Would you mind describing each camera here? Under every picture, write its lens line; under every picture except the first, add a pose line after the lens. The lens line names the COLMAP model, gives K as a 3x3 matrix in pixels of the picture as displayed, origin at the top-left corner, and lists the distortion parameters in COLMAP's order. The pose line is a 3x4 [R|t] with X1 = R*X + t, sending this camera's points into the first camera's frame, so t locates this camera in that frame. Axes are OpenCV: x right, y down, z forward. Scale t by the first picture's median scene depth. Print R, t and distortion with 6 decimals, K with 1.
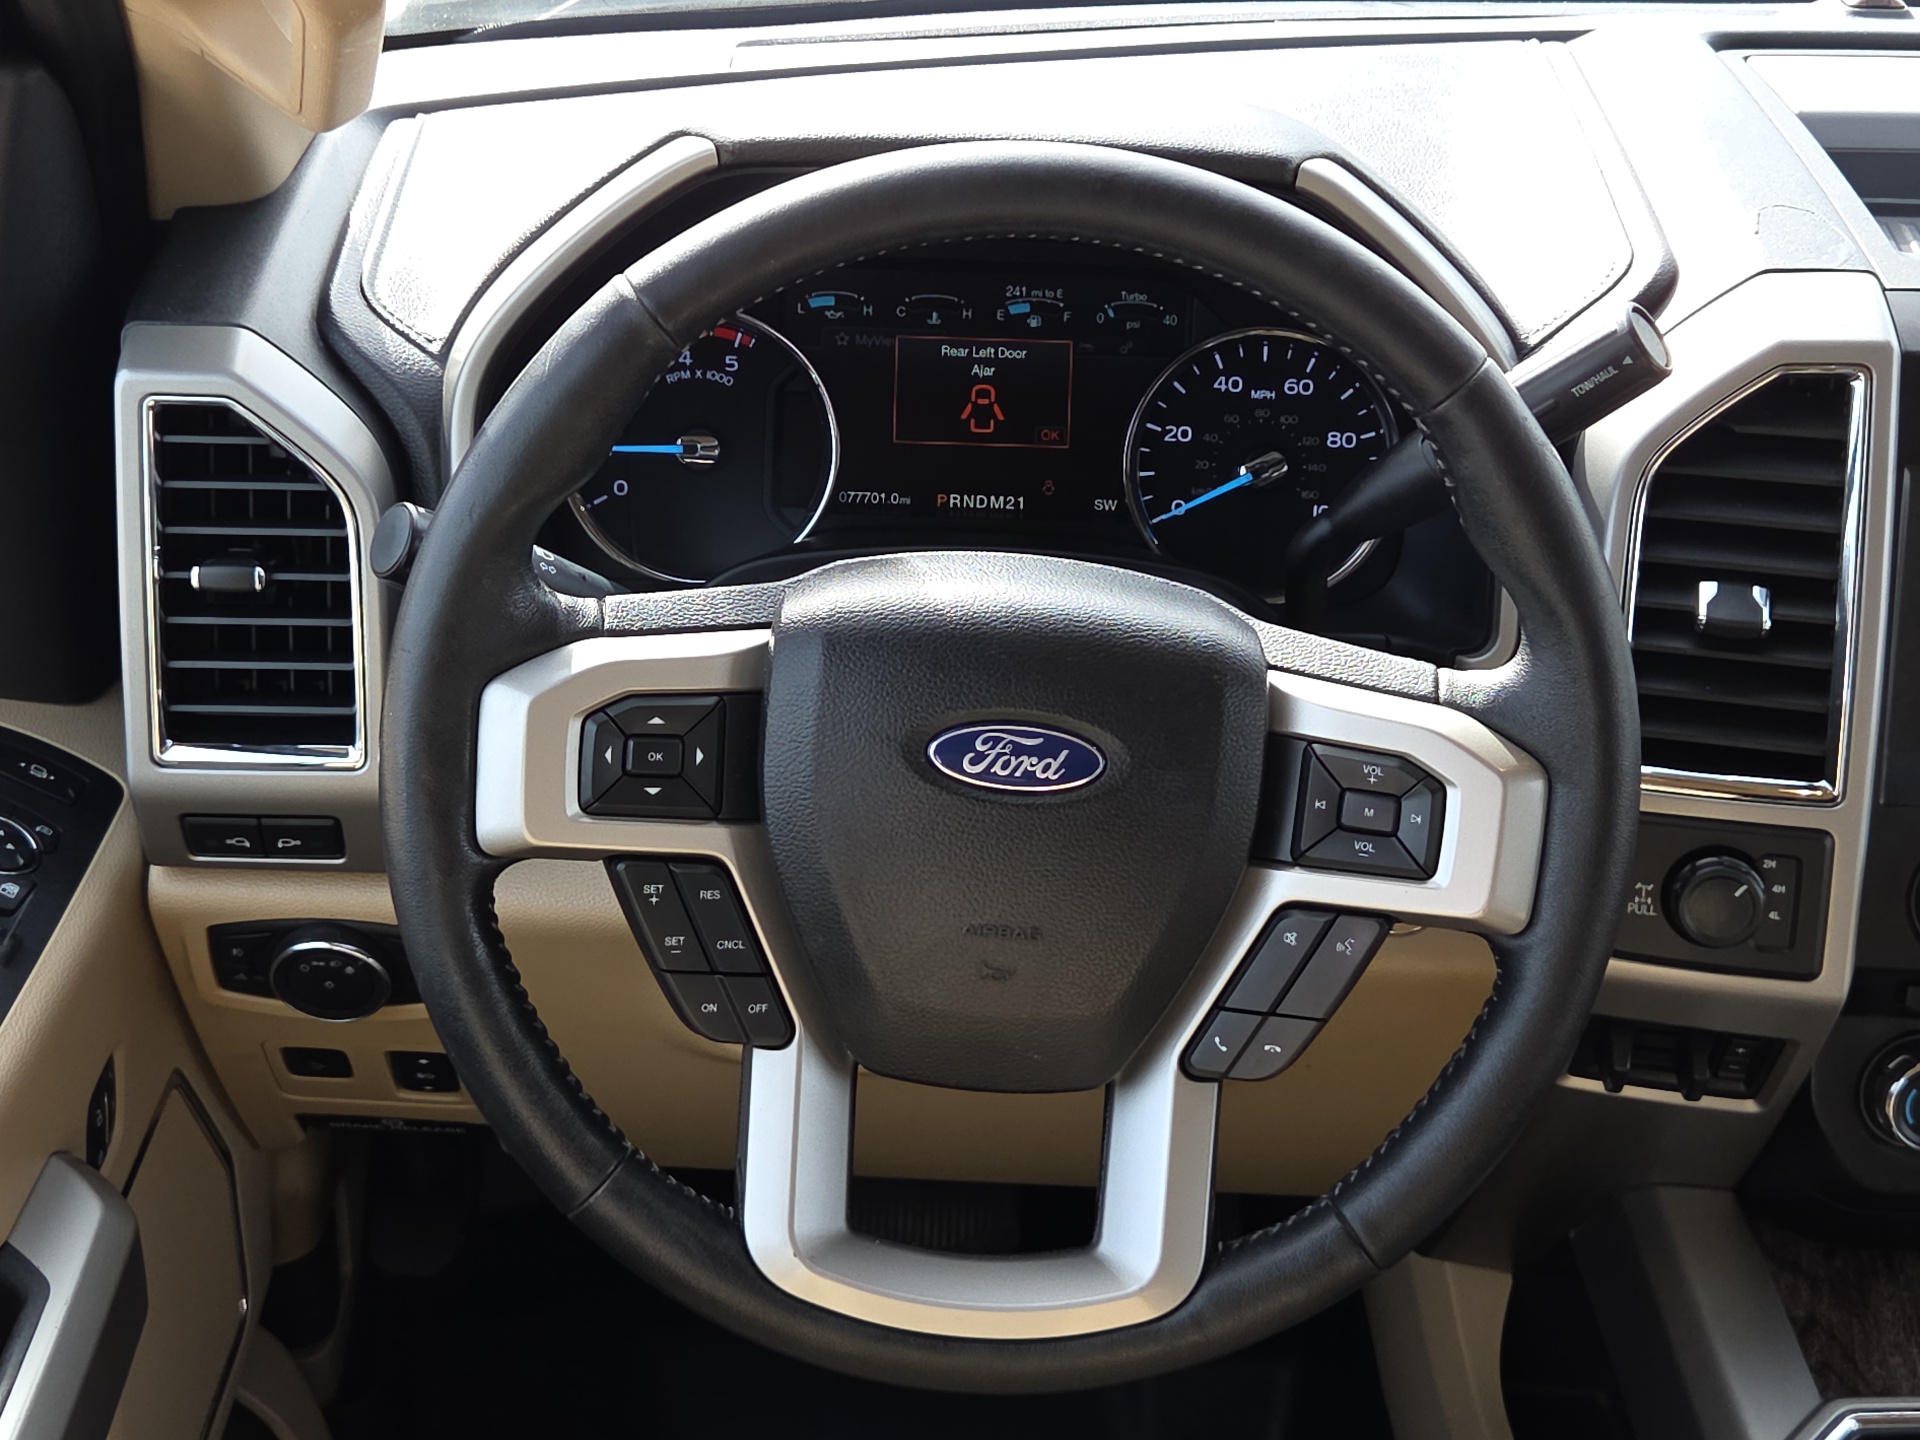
lens RADIAL K [[2743.3, 0, 953.0], [0, 2743.3, 675.4], [0, 0, 1]] dist [0.064258, 0.013106]
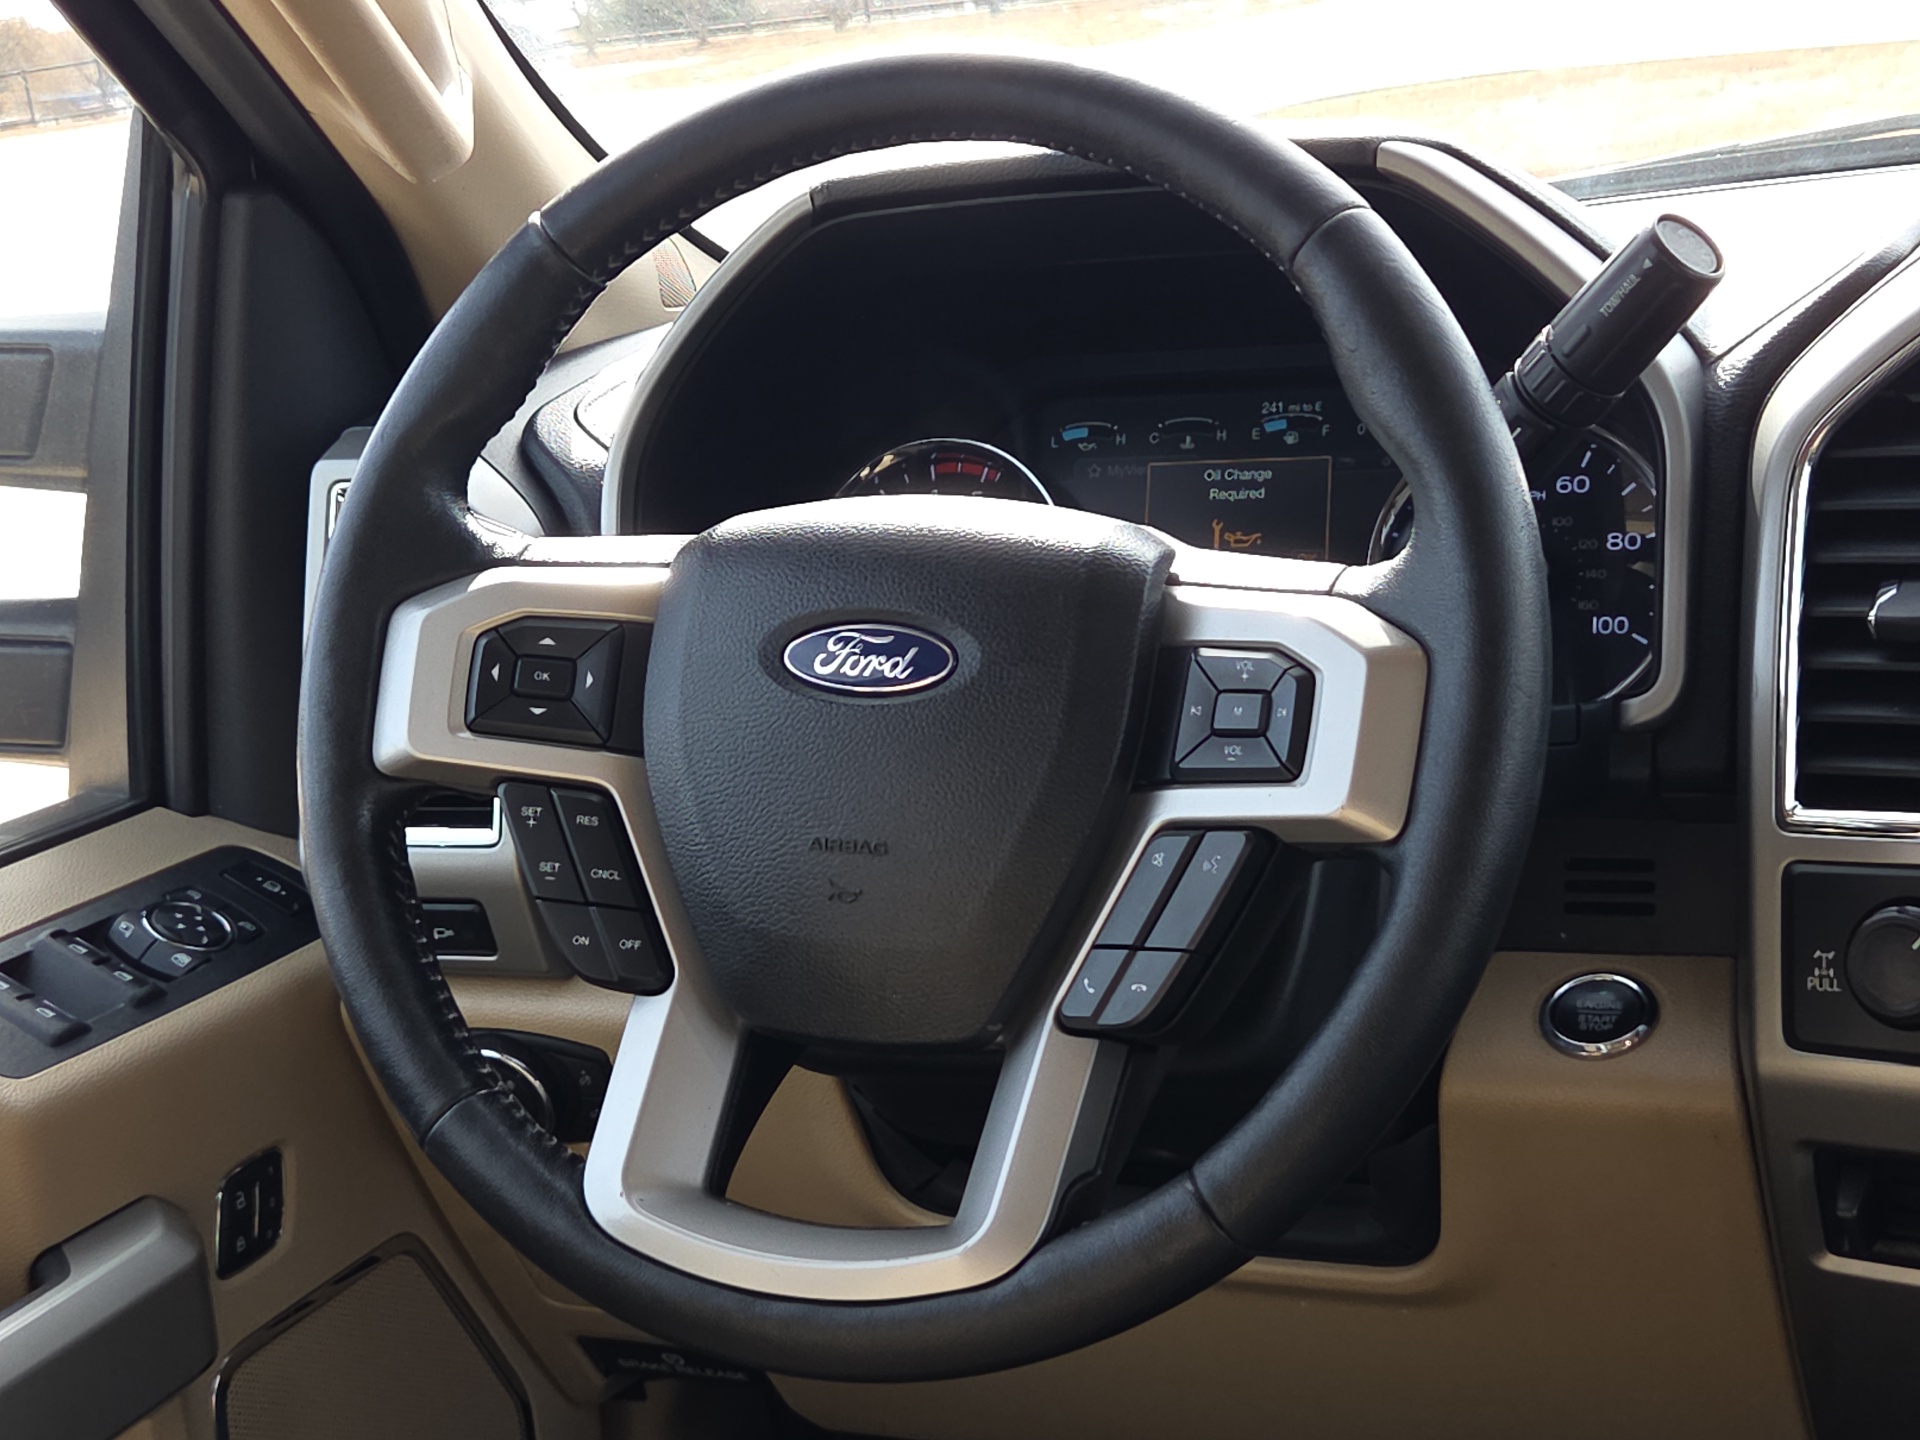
lens RADIAL K [[3225.6, 0, 950.3], [0, 3225.6, 693.1], [0, 0, 1]] dist [0.053913, 0.114884]
pose [[0.907232, -0.040731, -0.418654, 0.418485], [-0.073836, 0.964426, -0.253833, 0.262151], [0.414100, 0.261197, 0.871950, 0.045623]]
